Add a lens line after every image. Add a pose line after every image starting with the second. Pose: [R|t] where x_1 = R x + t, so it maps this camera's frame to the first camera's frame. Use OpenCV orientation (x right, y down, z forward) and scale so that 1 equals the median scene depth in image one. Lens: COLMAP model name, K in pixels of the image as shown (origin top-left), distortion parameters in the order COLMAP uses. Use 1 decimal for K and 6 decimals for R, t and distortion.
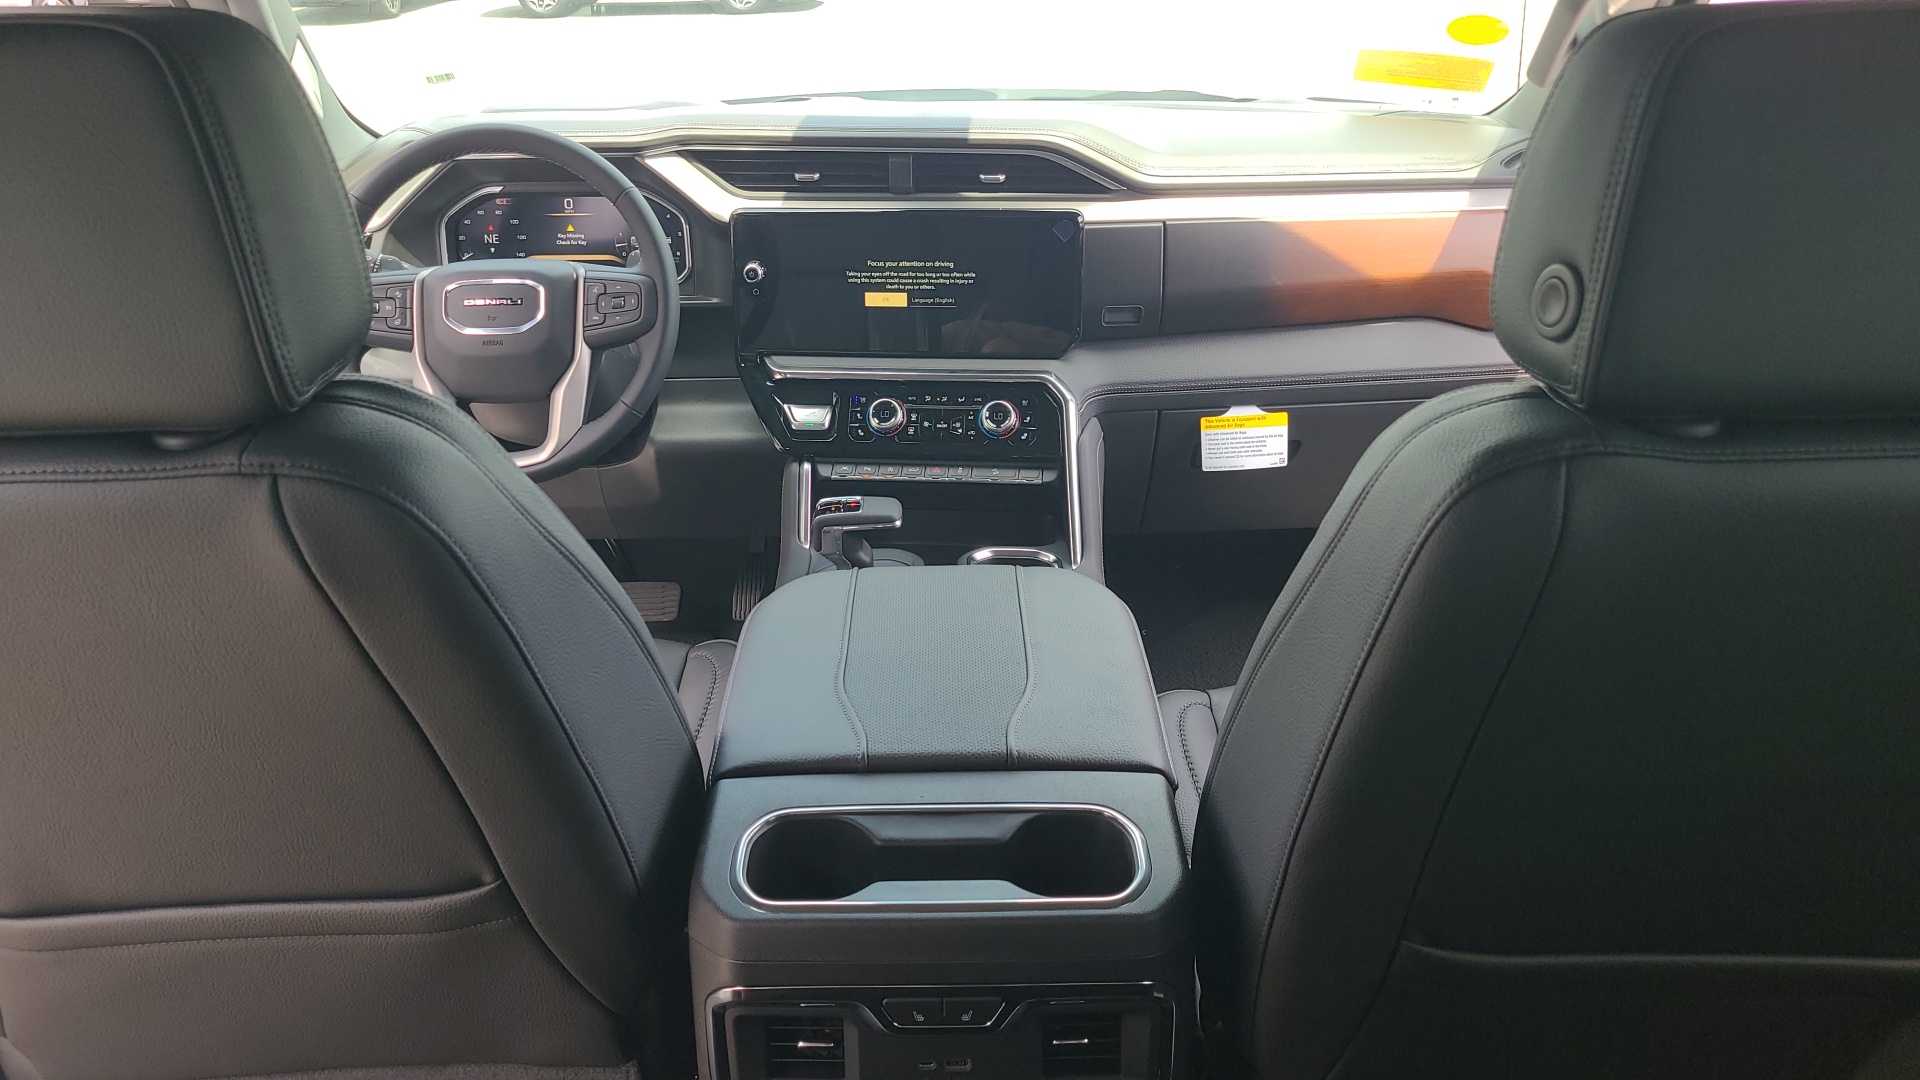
lens RADIAL K [[1477.0, 0, 914.5], [0, 1477.0, 517.0], [0, 0, 1]] dist [0.053207, -0.041378]
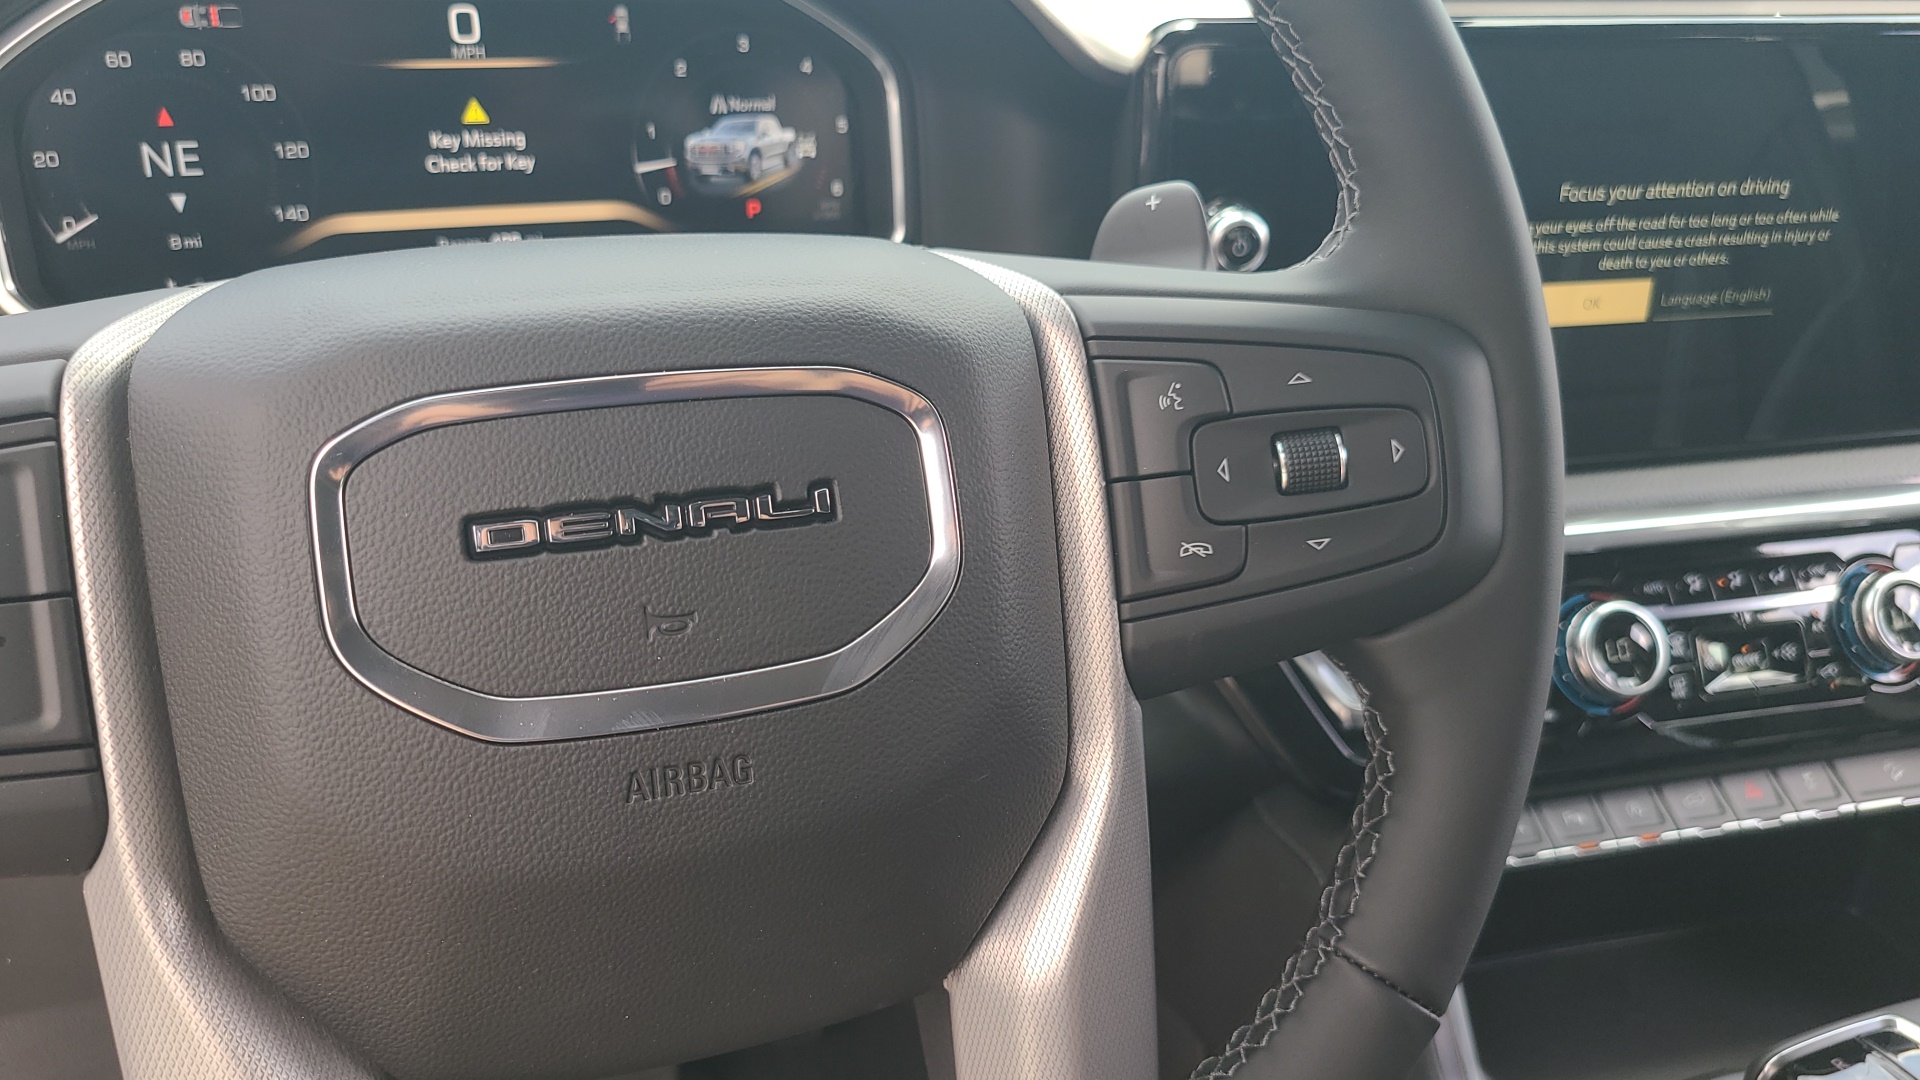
lens RADIAL K [[1477.0, 0, 923.3], [0, 1477.0, 515.5], [0, 0, 1]] dist [0.053207, -0.041378]
pose [[0.929432, -0.110009, 0.352214, -0.278848], [0.097453, 0.993815, 0.053242, -0.132762], [-0.355893, -0.015161, 0.934404, 0.745753]]
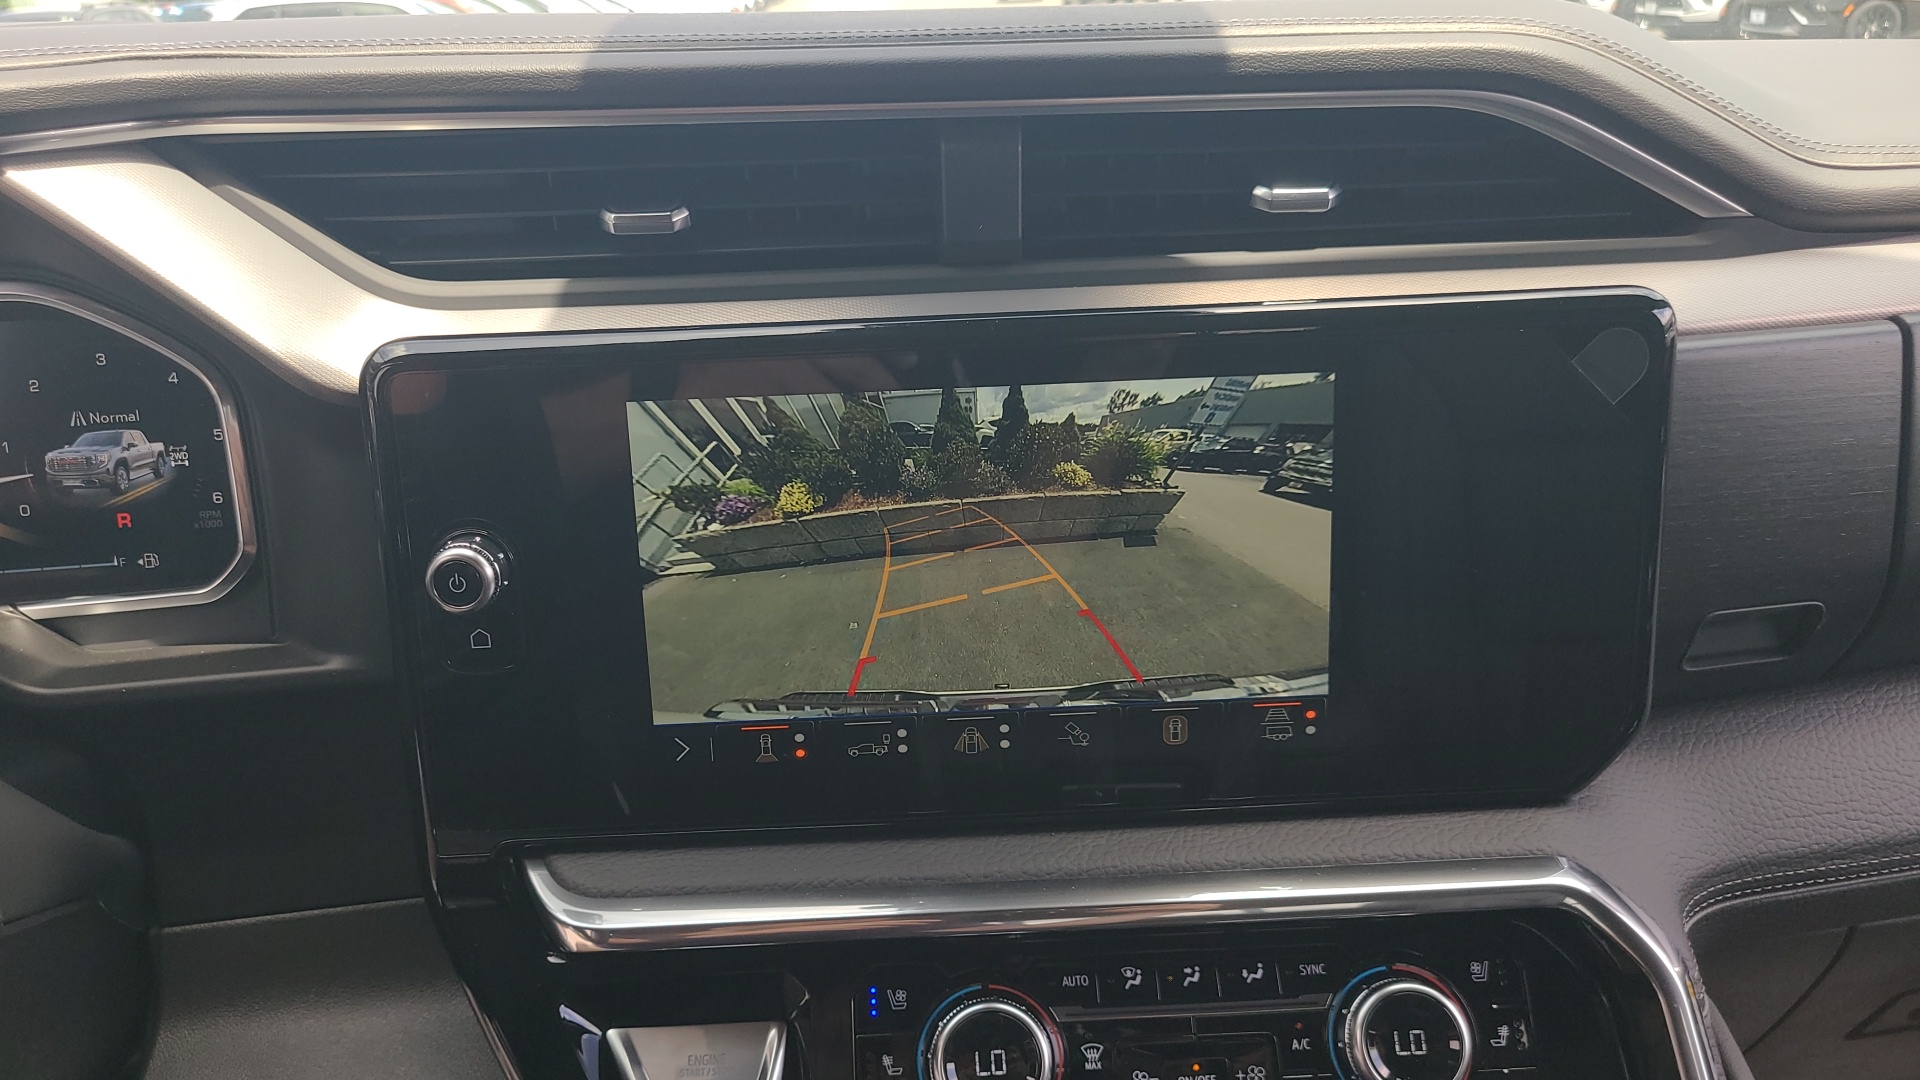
lens RADIAL K [[1477.0, 0, 961.7], [0, 1477.0, 529.6], [0, 0, 1]] dist [0.053207, -0.041378]
pose [[0.988134, -0.065167, 0.139084, -0.056656], [0.075282, 0.994790, -0.068744, -0.148927], [-0.133879, 0.078399, 0.987892, 0.725627]]
